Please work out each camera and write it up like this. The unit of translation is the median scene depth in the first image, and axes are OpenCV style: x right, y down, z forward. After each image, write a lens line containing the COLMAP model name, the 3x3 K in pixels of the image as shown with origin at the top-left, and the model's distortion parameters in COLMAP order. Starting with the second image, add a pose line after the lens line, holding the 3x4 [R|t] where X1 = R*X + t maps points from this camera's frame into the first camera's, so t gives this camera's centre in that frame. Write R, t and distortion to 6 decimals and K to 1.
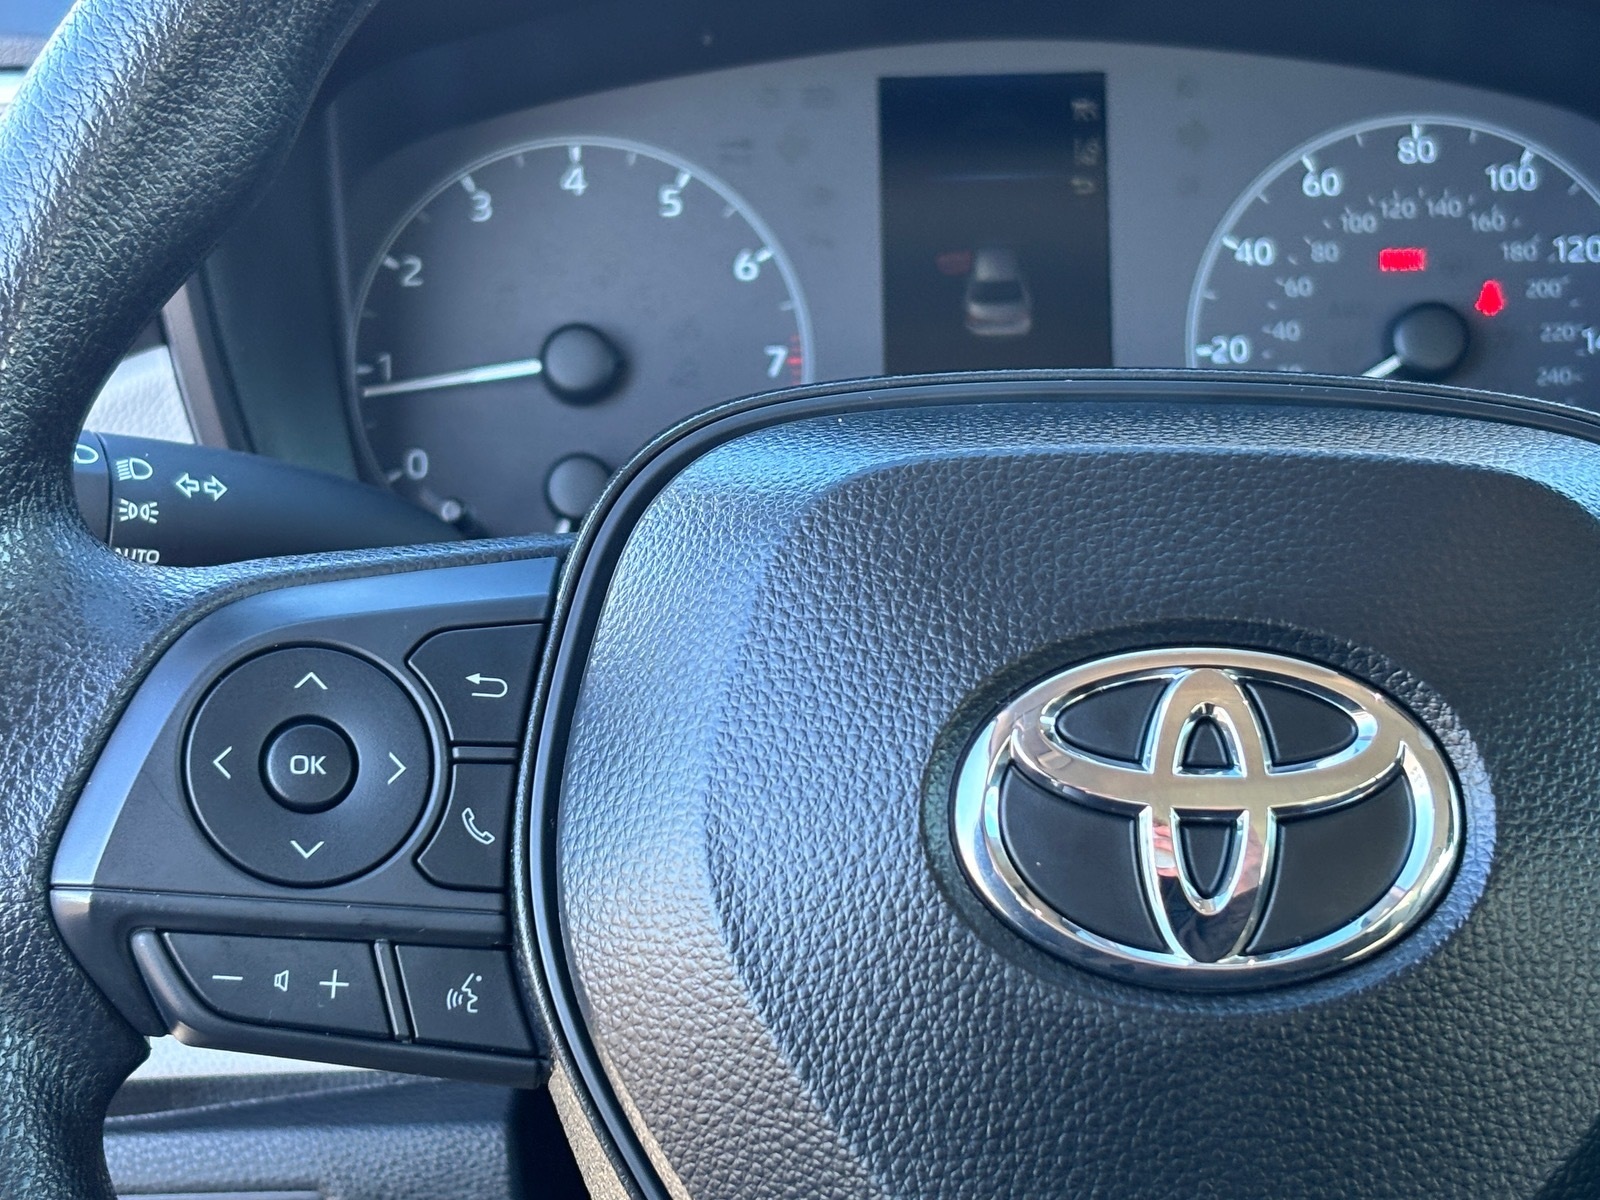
lens RADIAL K [[3162.3, 0, 756.2], [0, 3162.3, 618.8], [0, 0, 1]] dist [0.118032, 0.000000]
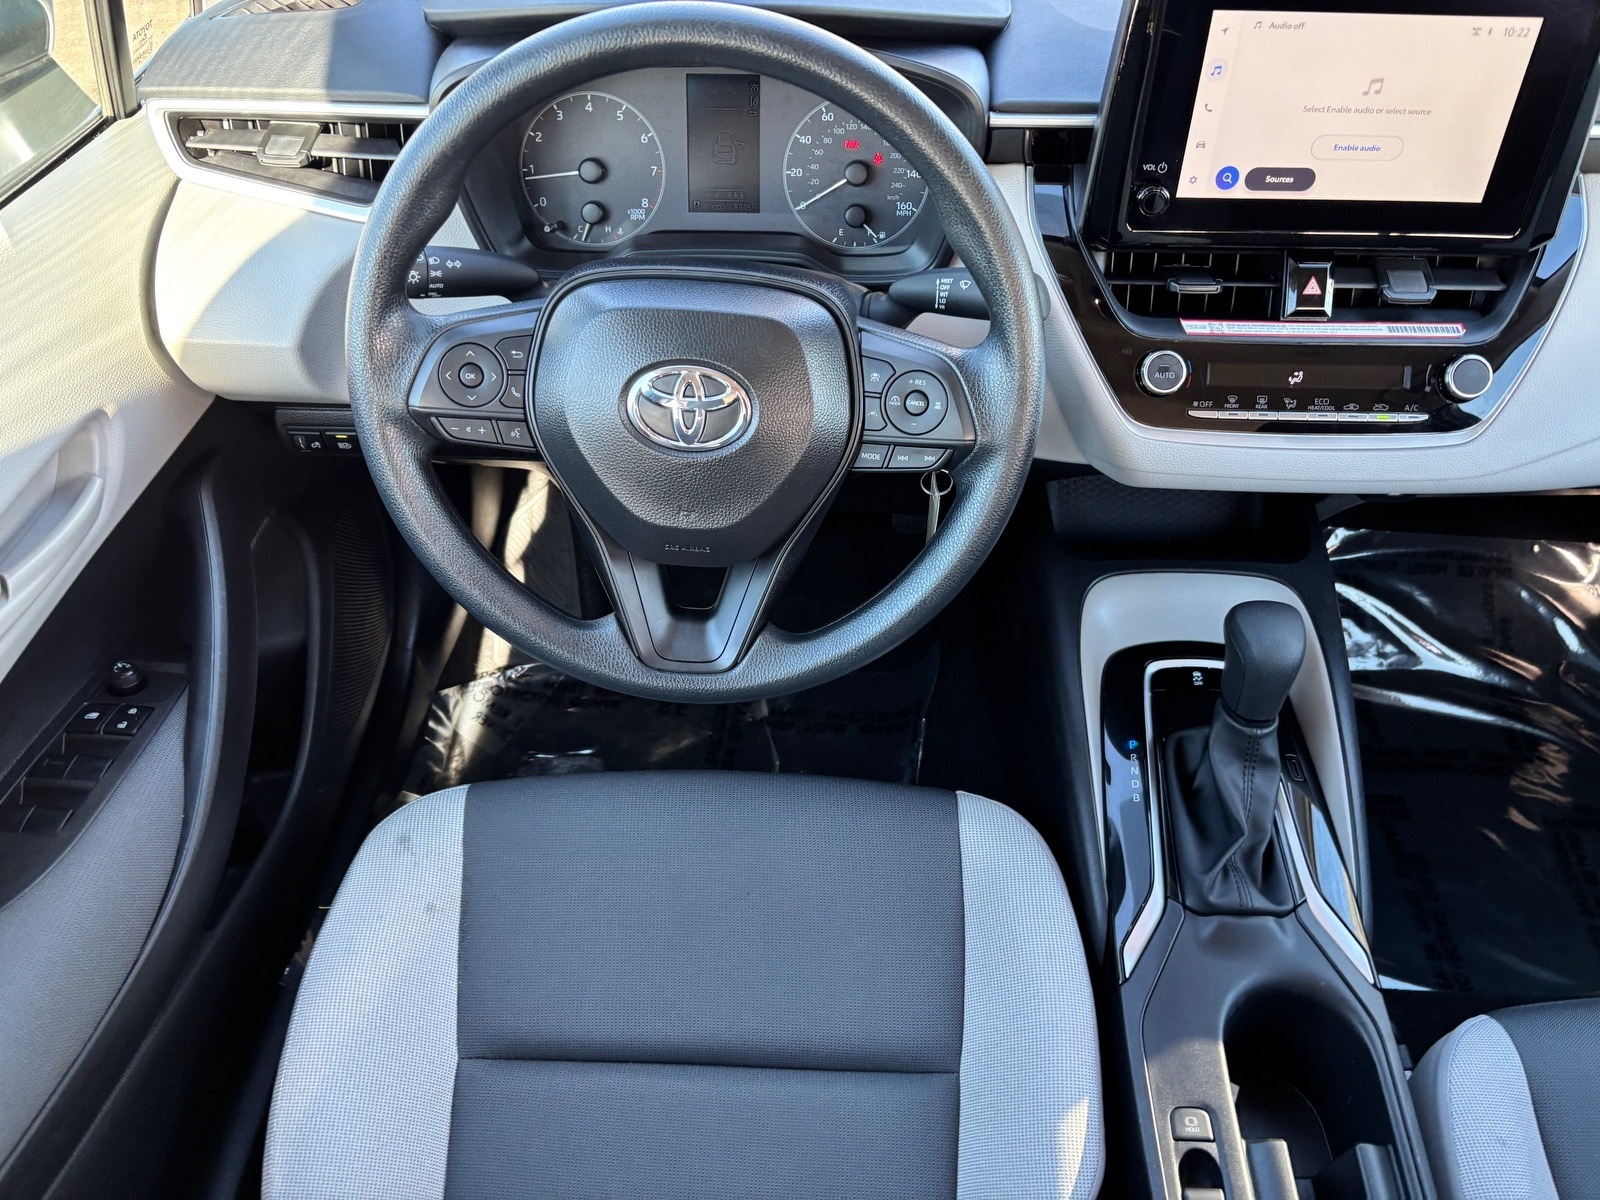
lens RADIAL K [[1226.6, 0, 788.6], [0, 1226.6, 611.1], [0, 0, 1]] dist [0.043015, -0.051459]
pose [[0.999183, 0.038171, -0.013292, 0.281901], [-0.028509, 0.898688, 0.437660, -0.371039], [0.028651, -0.436924, 0.899042, -0.485754]]
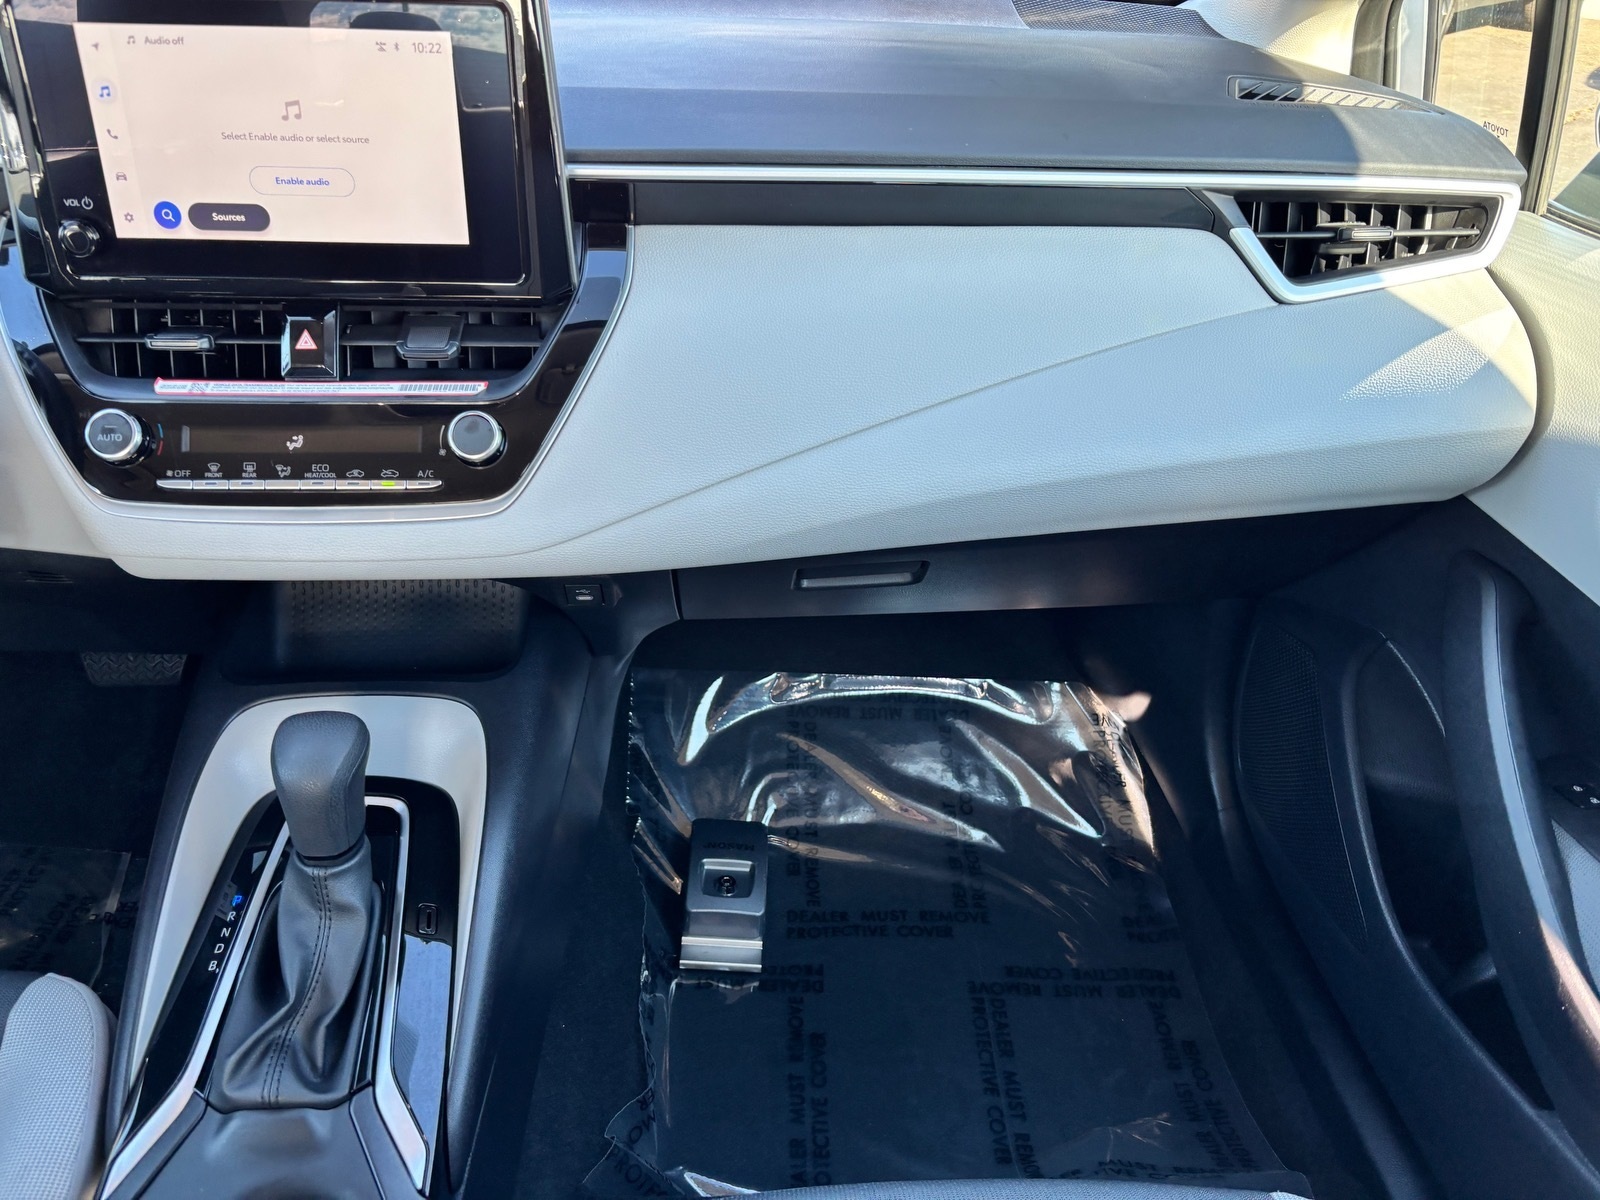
lens RADIAL K [[1226.6, 0, 794.9], [0, 1226.6, 612.7], [0, 0, 1]] dist [0.043015, -0.051459]
pose [[0.997838, 0.008828, 0.065128, 1.471887], [-0.025962, 0.963295, 0.267187, -0.141966], [-0.060379, -0.268300, 0.961441, -0.287747]]
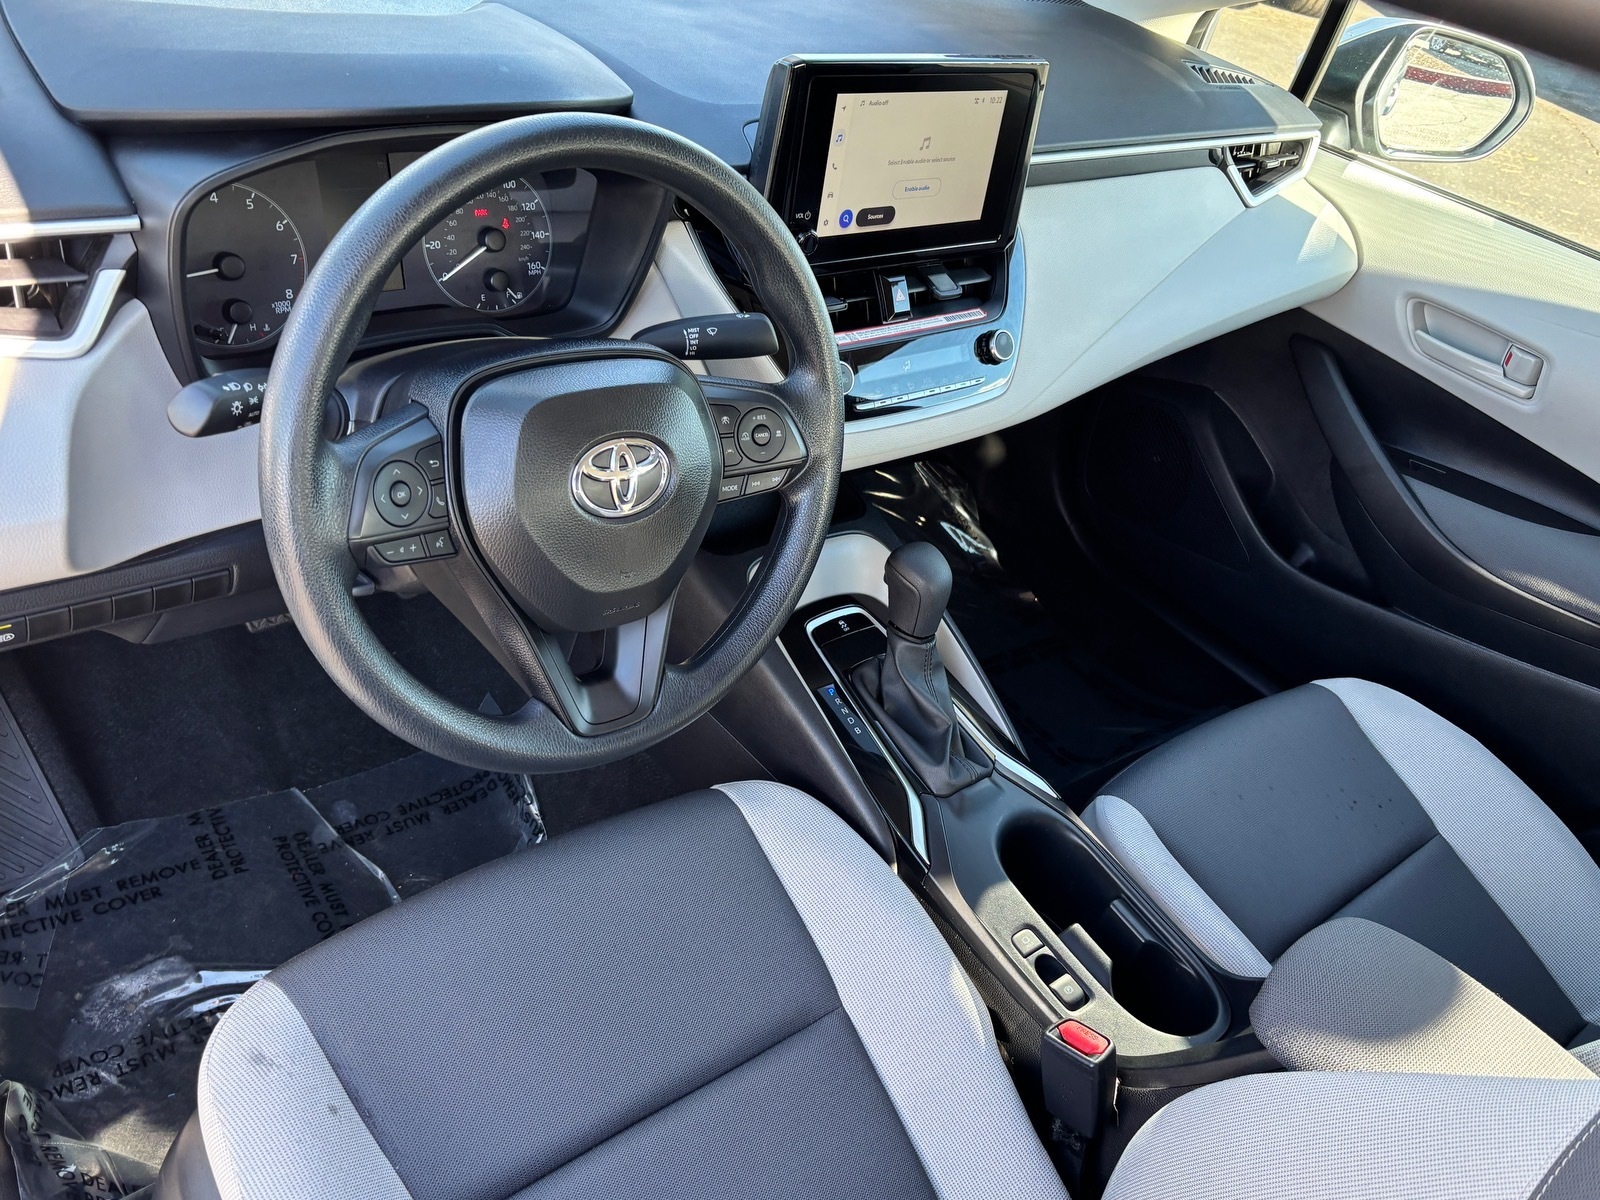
lens RADIAL K [[1384.0, 0, 802.8], [0, 1384.0, 617.0], [0, 0, 1]] dist [0.046899, -0.063400]
pose [[0.749863, -0.235219, 0.618366, -0.835135], [-0.034703, 0.919392, 0.391808, -0.482475], [-0.660682, -0.315262, 0.681256, -0.481547]]
